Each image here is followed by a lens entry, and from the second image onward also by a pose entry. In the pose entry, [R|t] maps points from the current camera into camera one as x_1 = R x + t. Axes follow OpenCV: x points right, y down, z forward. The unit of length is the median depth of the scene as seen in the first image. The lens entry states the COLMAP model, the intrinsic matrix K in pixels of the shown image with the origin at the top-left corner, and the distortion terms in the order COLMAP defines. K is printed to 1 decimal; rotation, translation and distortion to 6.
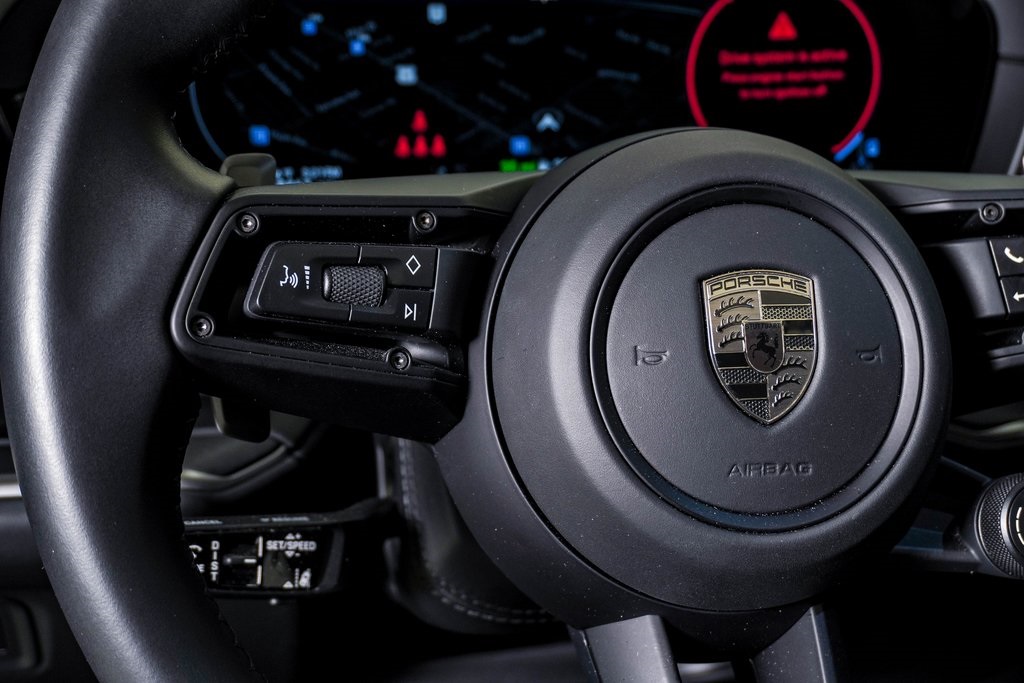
lens RADIAL K [[1406.2, 0, 512.0], [0, 1406.2, 341.5], [0, 0, 1]] dist [0.017433, -0.020775]
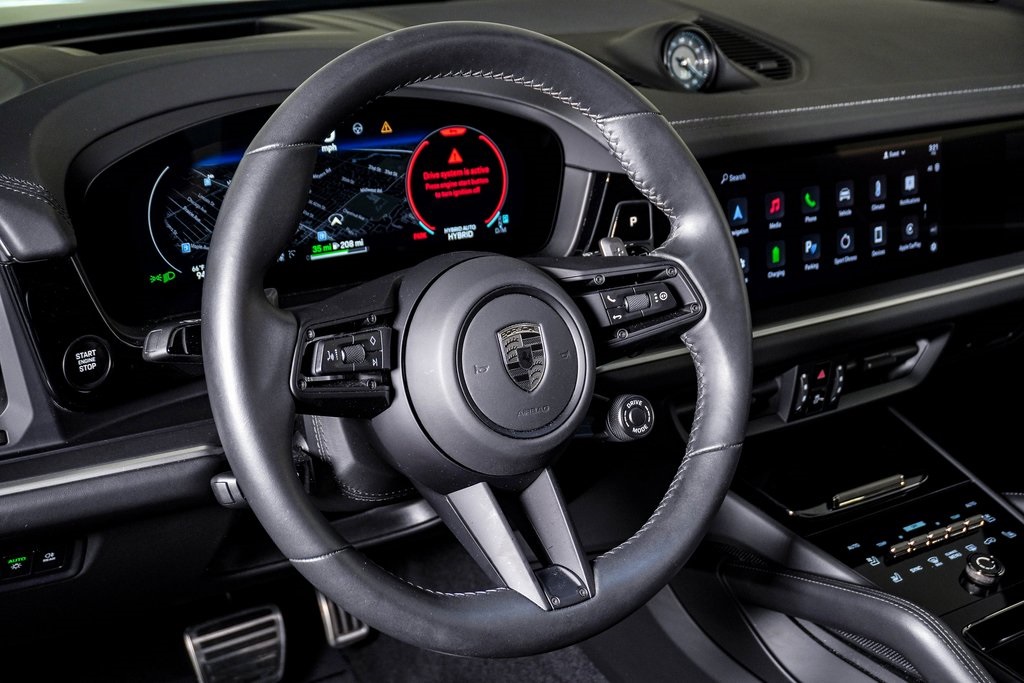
lens RADIAL K [[1406.2, 0, 512.0], [0, 1406.2, 341.5], [0, 0, 1]] dist [0.017433, -0.020775]
pose [[0.922572, -0.106105, 0.370948, -0.575479], [0.079405, 0.993076, 0.086569, -0.187065], [-0.377565, -0.050411, 0.924610, -0.925137]]
